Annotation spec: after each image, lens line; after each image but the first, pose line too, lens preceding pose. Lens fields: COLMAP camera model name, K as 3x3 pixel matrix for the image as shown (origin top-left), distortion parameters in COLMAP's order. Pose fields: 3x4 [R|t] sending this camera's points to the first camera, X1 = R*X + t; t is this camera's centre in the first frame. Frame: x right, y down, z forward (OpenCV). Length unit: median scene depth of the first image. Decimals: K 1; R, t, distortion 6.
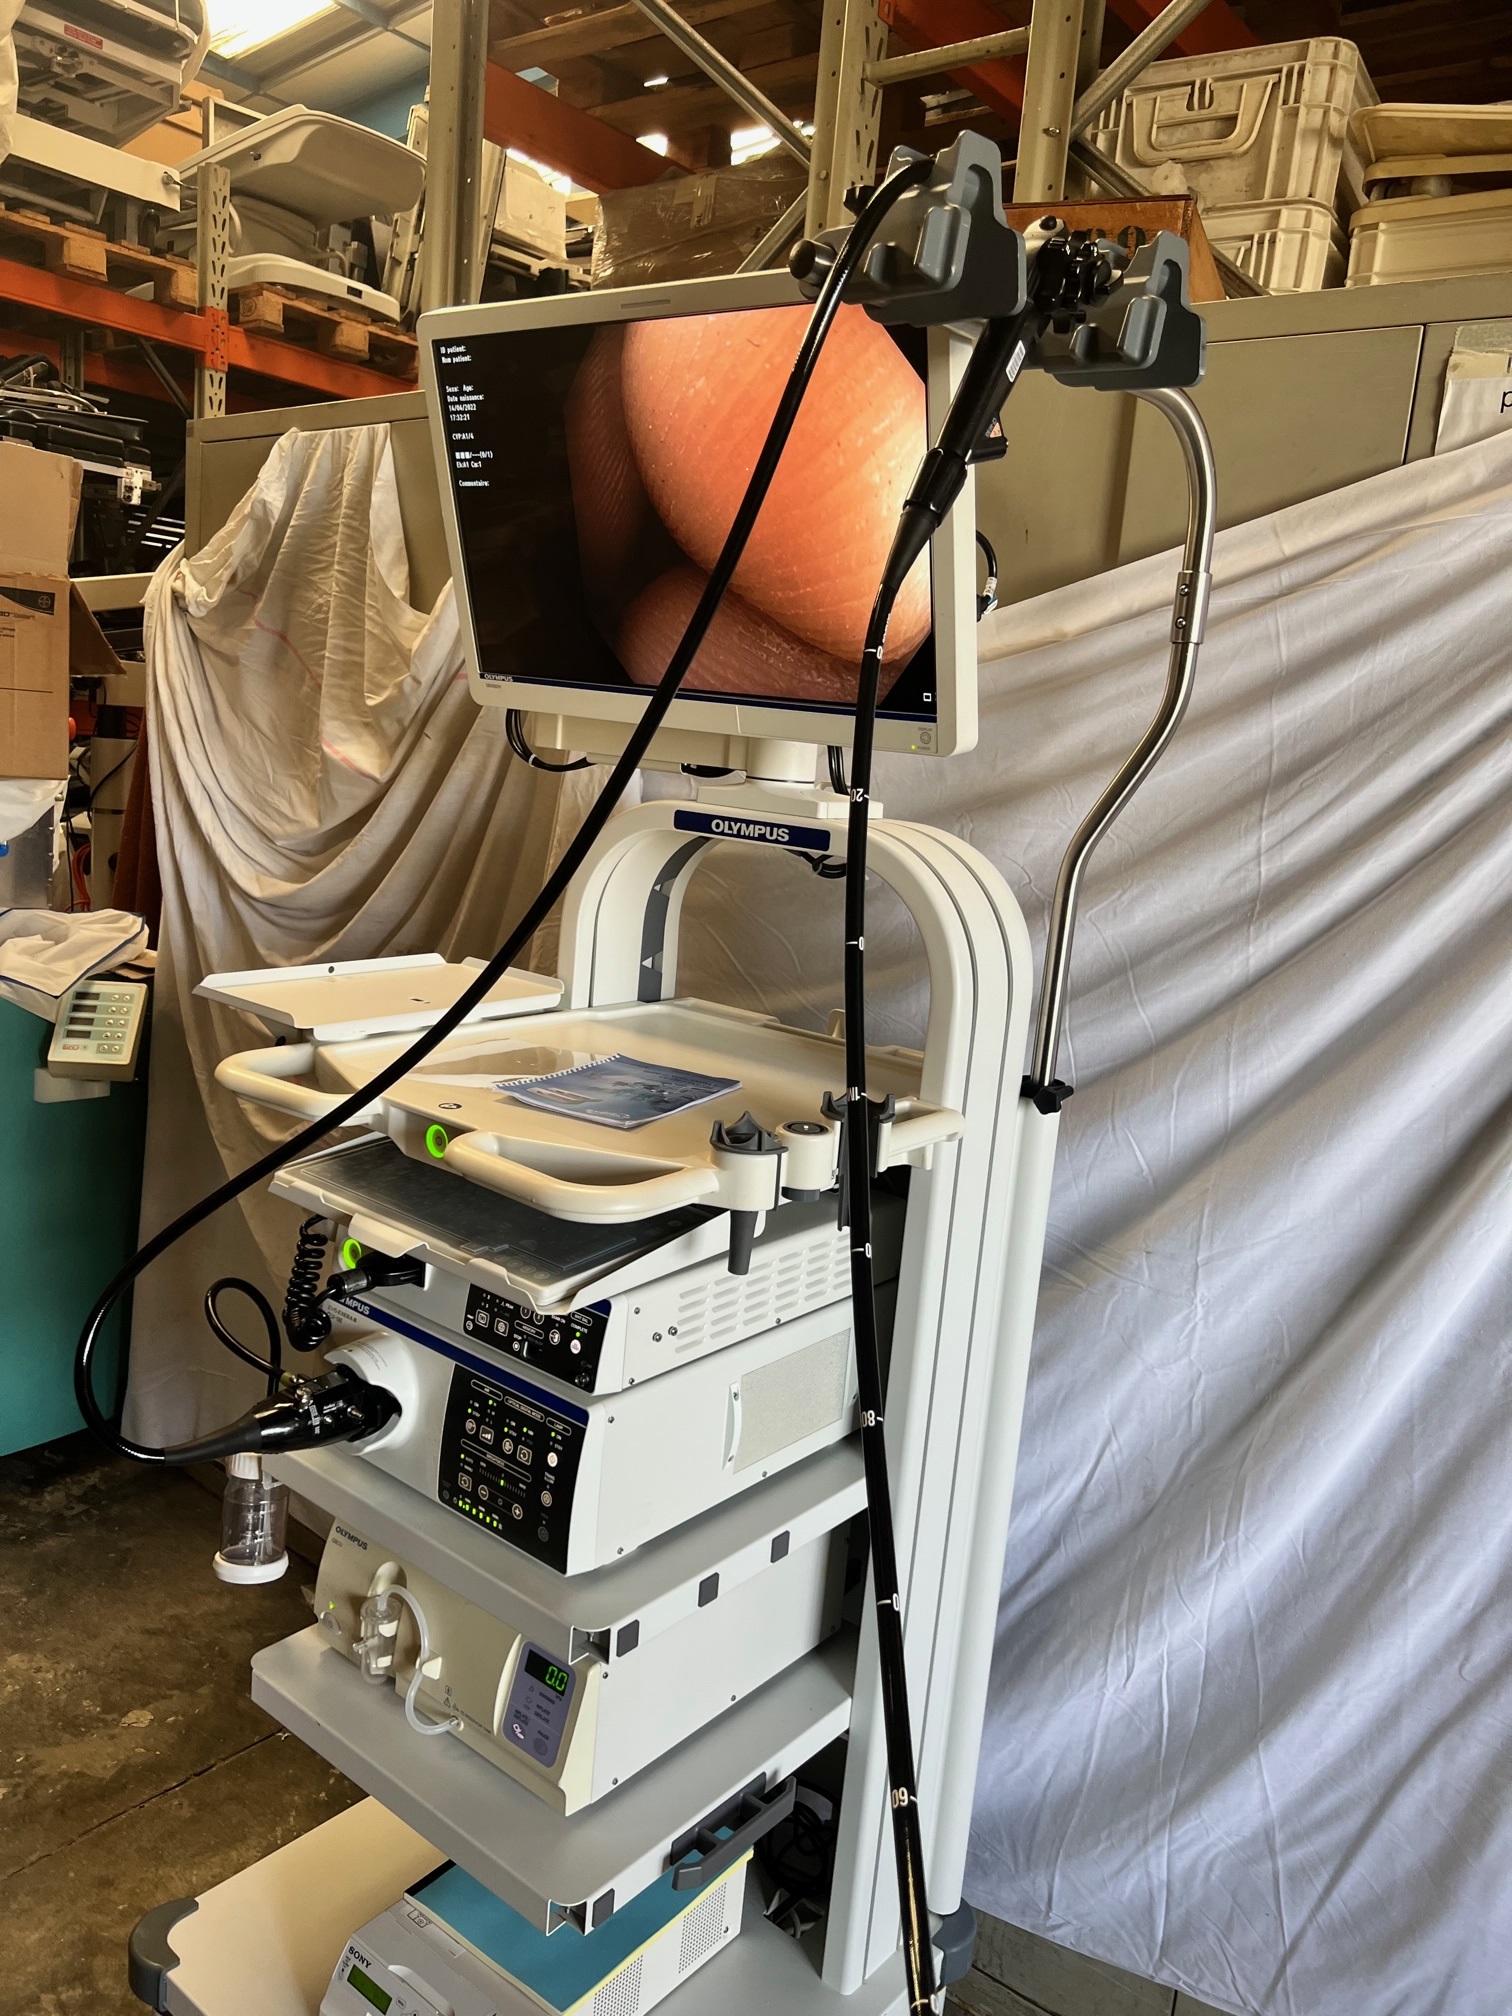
lens RADIAL K [[1533.1, 0, 757.8], [0, 1533.1, 1007.6], [0, 0, 1]] dist [-0.007726, -0.008292]
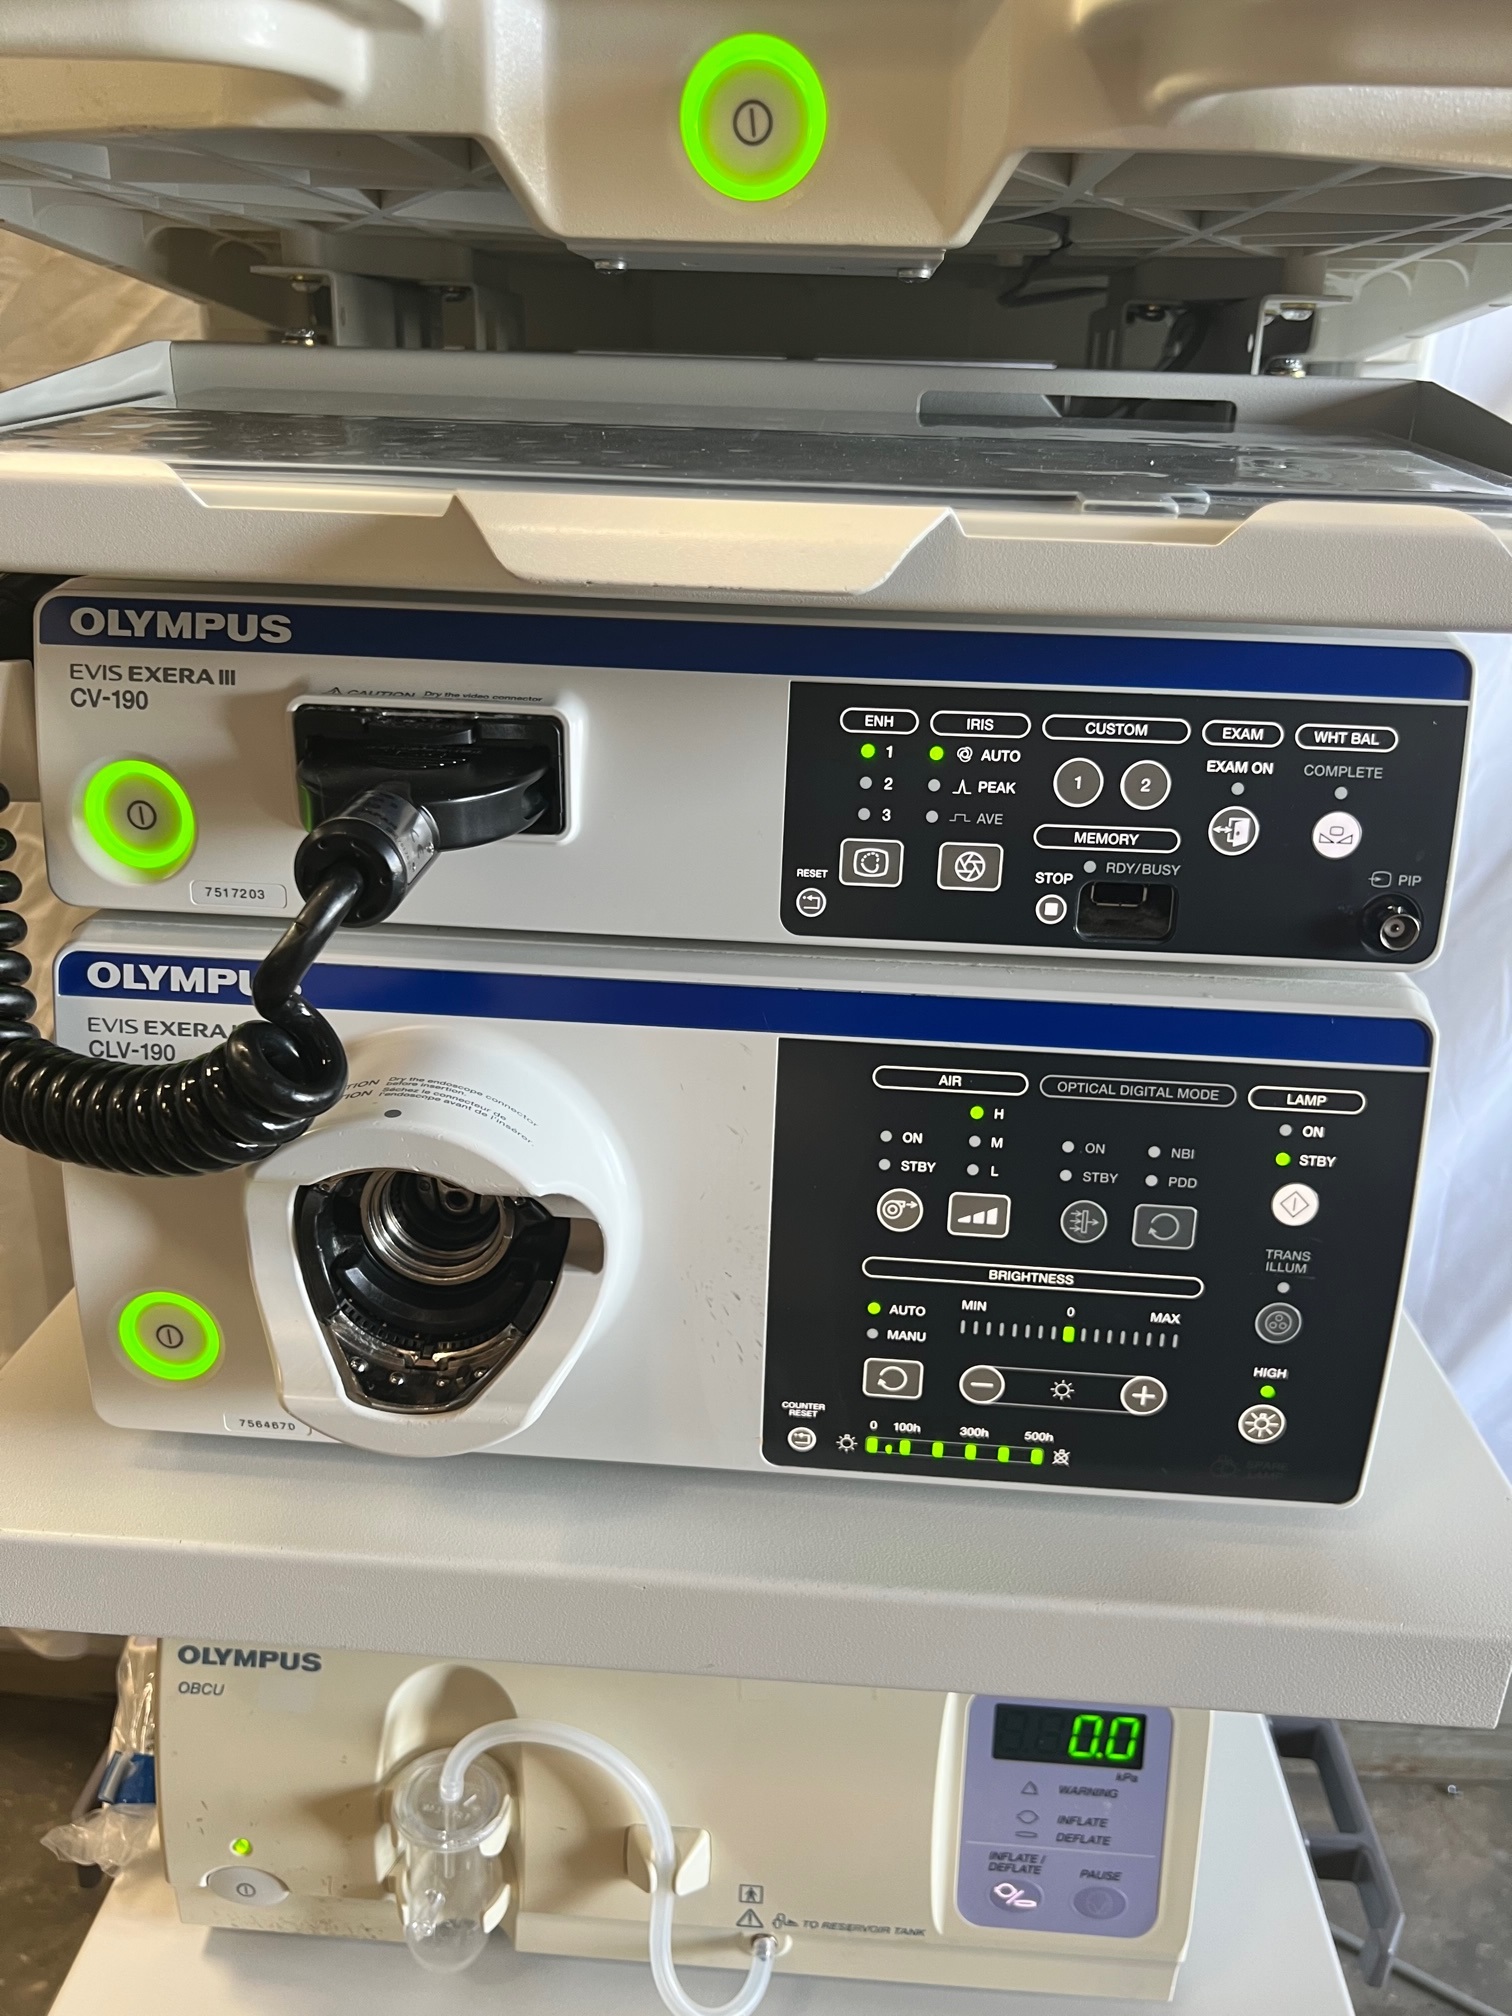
lens RADIAL K [[1533.1, 0, 757.3], [0, 1533.1, 1007.0], [0, 0, 1]] dist [-0.007726, -0.008292]
pose [[0.811495, -0.268127, 0.519215, -0.360607], [0.144834, 0.953082, 0.265815, 0.148891], [-0.566126, -0.140507, 0.812255, 0.774692]]
